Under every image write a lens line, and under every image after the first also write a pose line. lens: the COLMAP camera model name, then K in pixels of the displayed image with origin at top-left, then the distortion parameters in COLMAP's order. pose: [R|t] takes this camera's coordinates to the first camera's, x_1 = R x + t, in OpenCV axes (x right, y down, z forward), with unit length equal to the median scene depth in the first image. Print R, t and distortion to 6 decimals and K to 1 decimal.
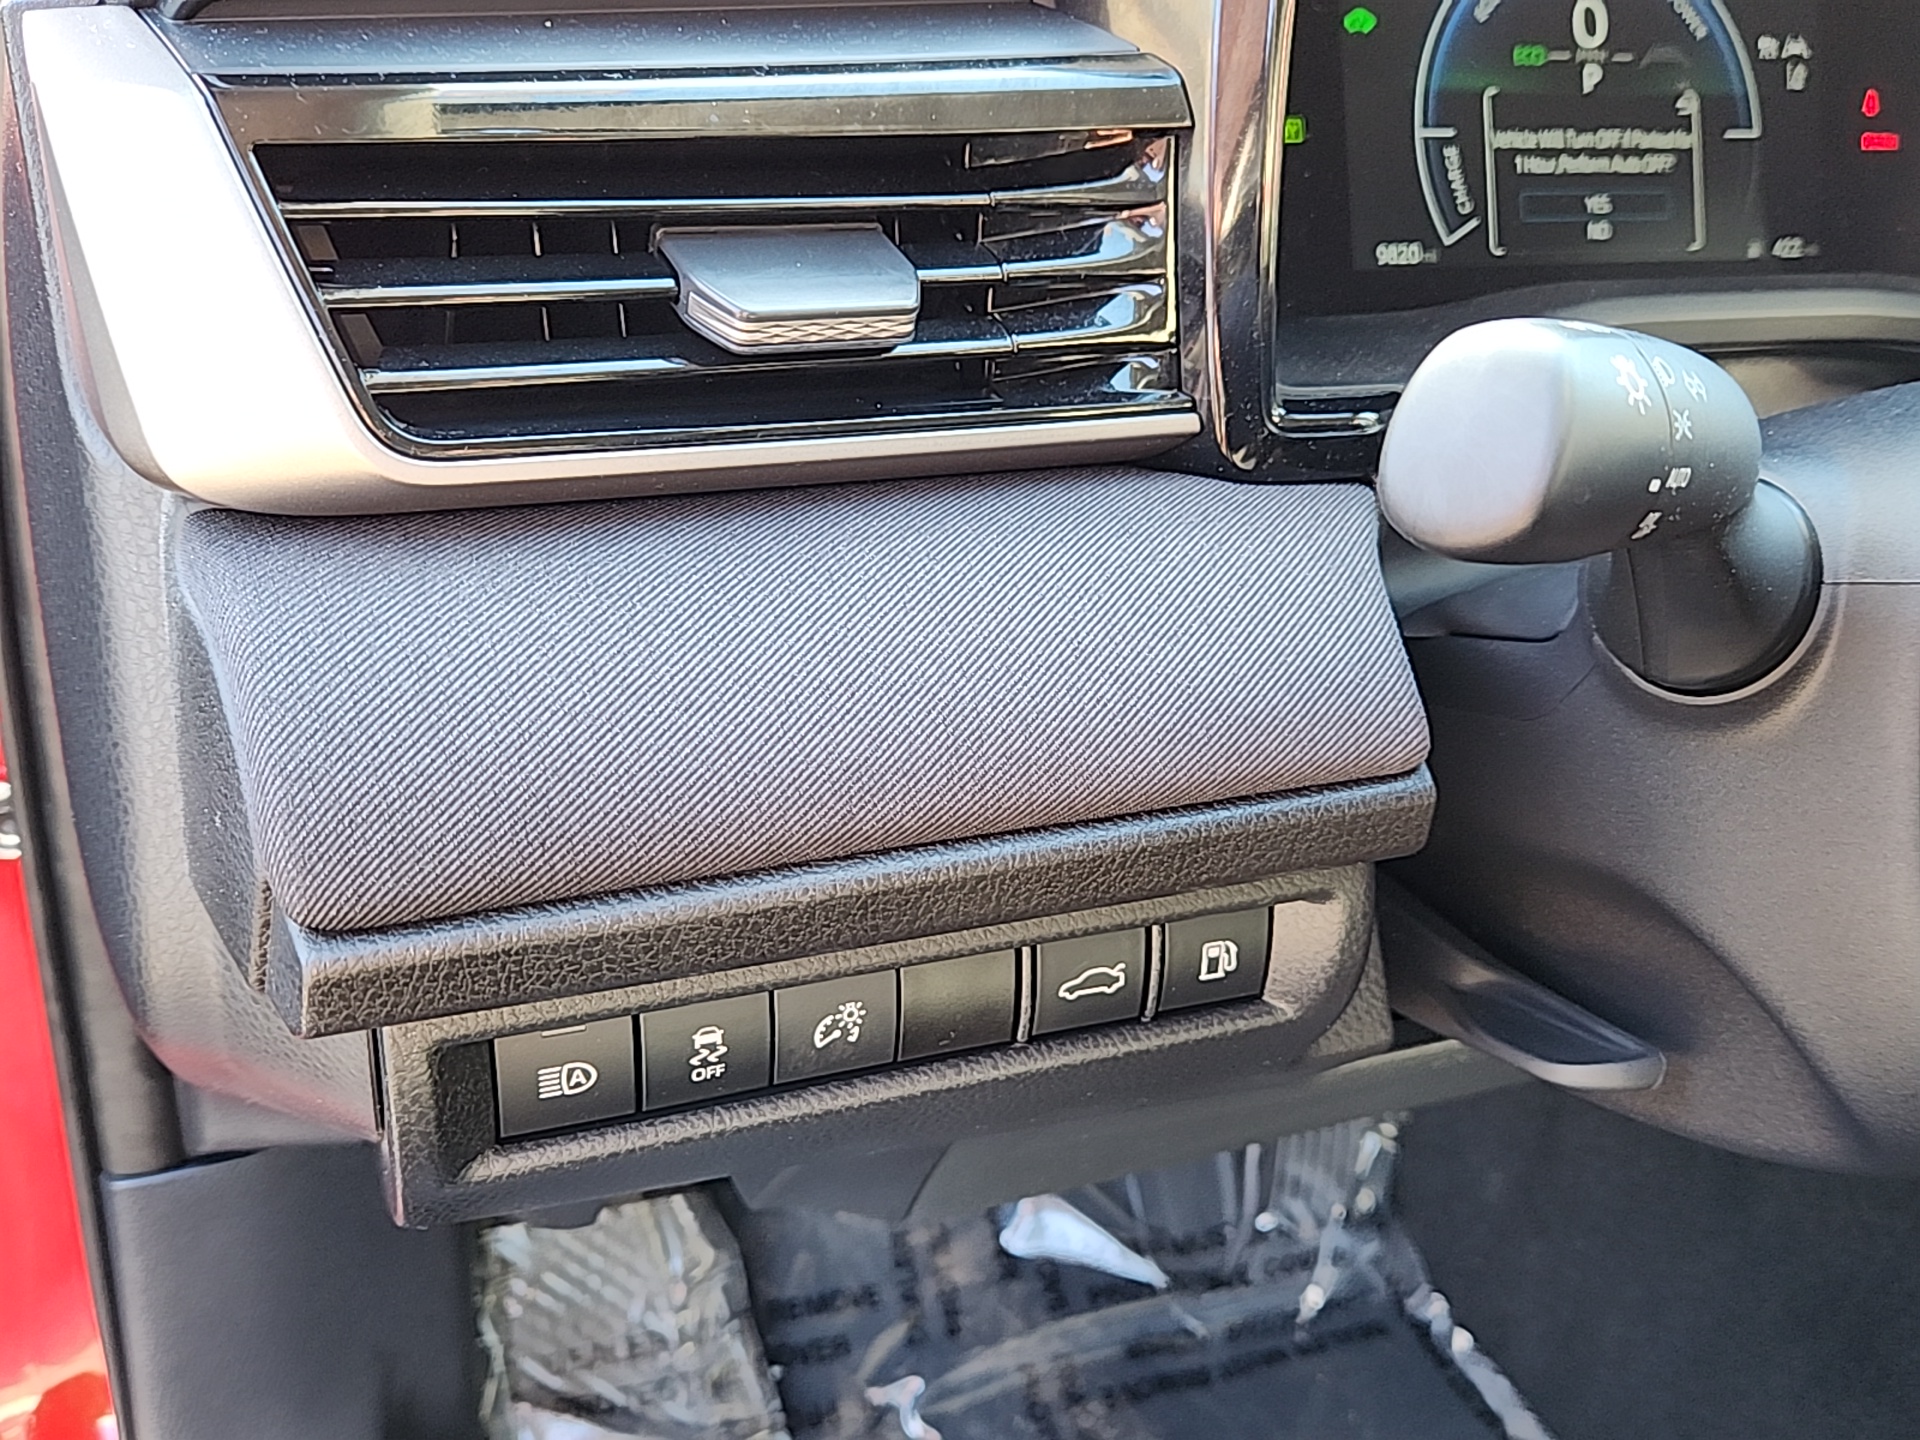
lens RADIAL K [[1707.2, 0, 998.2], [0, 1707.2, 739.7], [0, 0, 1]] dist [0.090797, -0.126593]
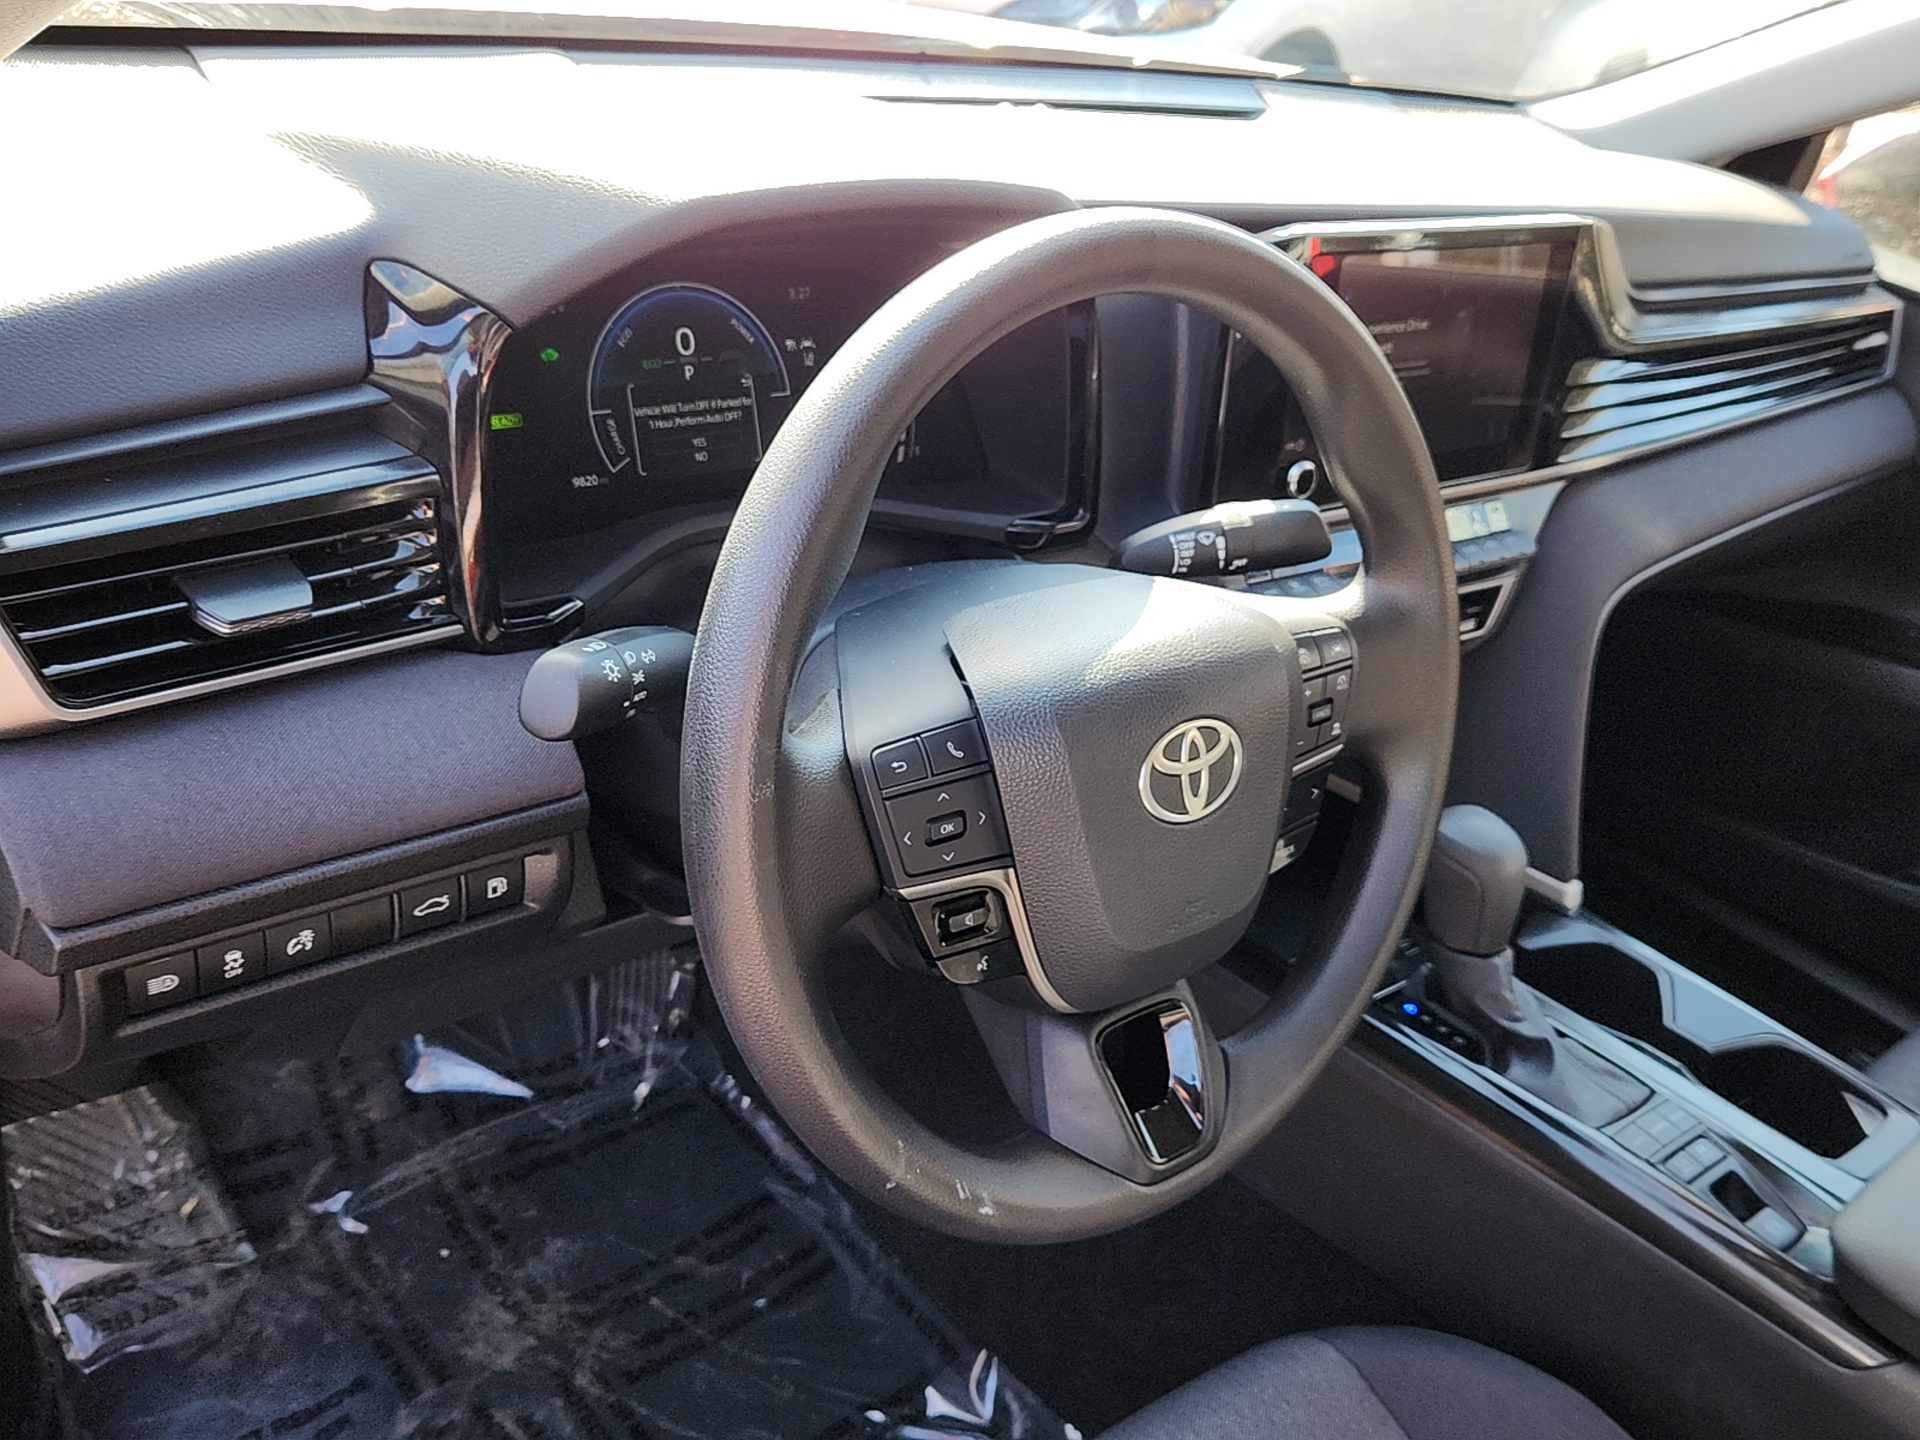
lens RADIAL K [[1707.2, 0, 998.2], [0, 1707.2, 739.7], [0, 0, 1]] dist [0.090797, -0.126593]
pose [[0.938008, -0.084068, 0.336263, 0.010264], [0.058128, 0.994555, 0.086498, -0.134134], [-0.341703, -0.061590, 0.937788, -0.791452]]
